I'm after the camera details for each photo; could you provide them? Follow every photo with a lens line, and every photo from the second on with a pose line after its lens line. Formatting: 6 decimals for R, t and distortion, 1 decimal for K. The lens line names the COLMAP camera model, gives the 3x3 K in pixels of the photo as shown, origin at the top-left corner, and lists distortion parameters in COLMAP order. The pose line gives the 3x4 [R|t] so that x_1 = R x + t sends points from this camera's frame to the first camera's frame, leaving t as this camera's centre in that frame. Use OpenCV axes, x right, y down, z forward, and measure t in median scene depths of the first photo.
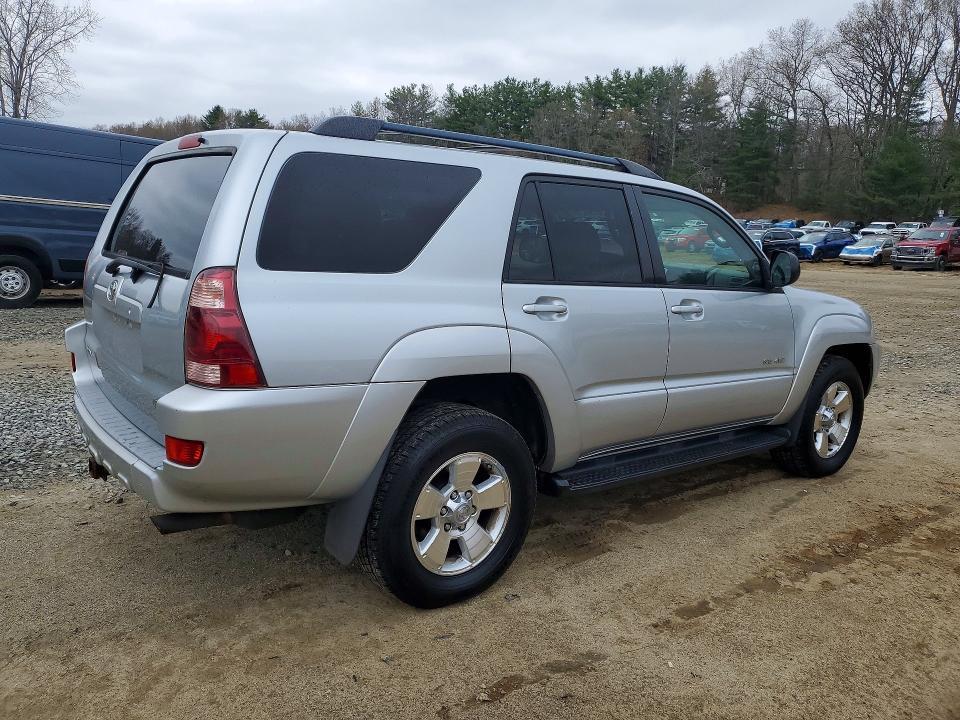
lens RADIAL K [[717.2, 0, 478.1], [0, 717.2, 361.4], [0, 0, 1]] dist [0.010836, 0.010941]
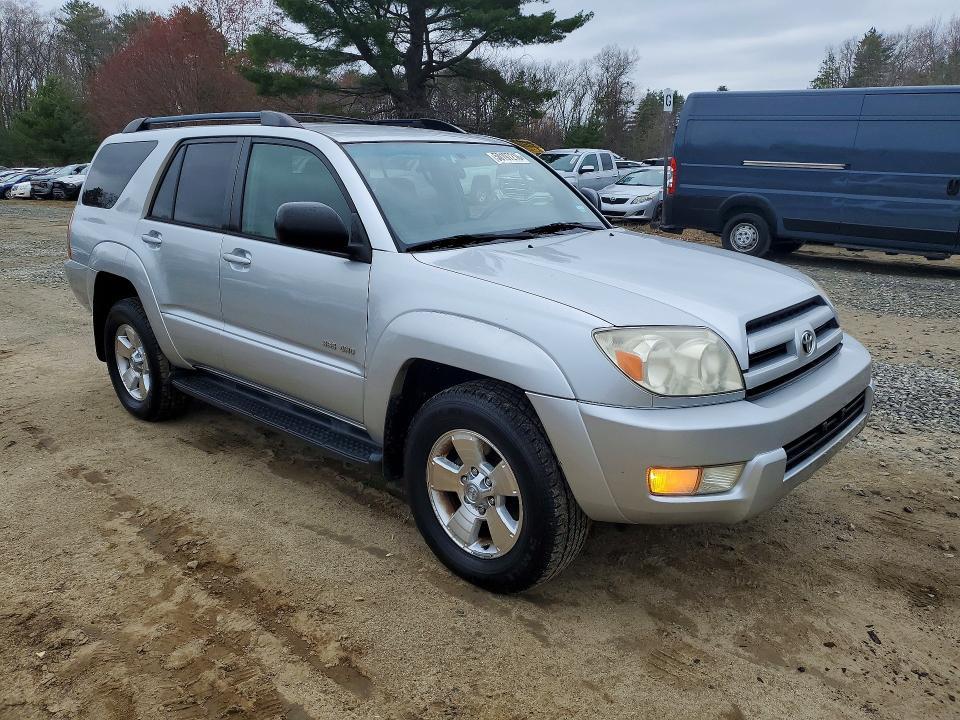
lens RADIAL K [[717.2, 0, 482.7], [0, 717.2, 358.6], [0, 0, 1]] dist [0.010836, 0.010941]
pose [[0.205992, 0.216469, -0.954310, 0.587386], [-0.175551, 0.967579, 0.181586, -0.078906], [0.962678, 0.130125, 0.237315, 0.479692]]
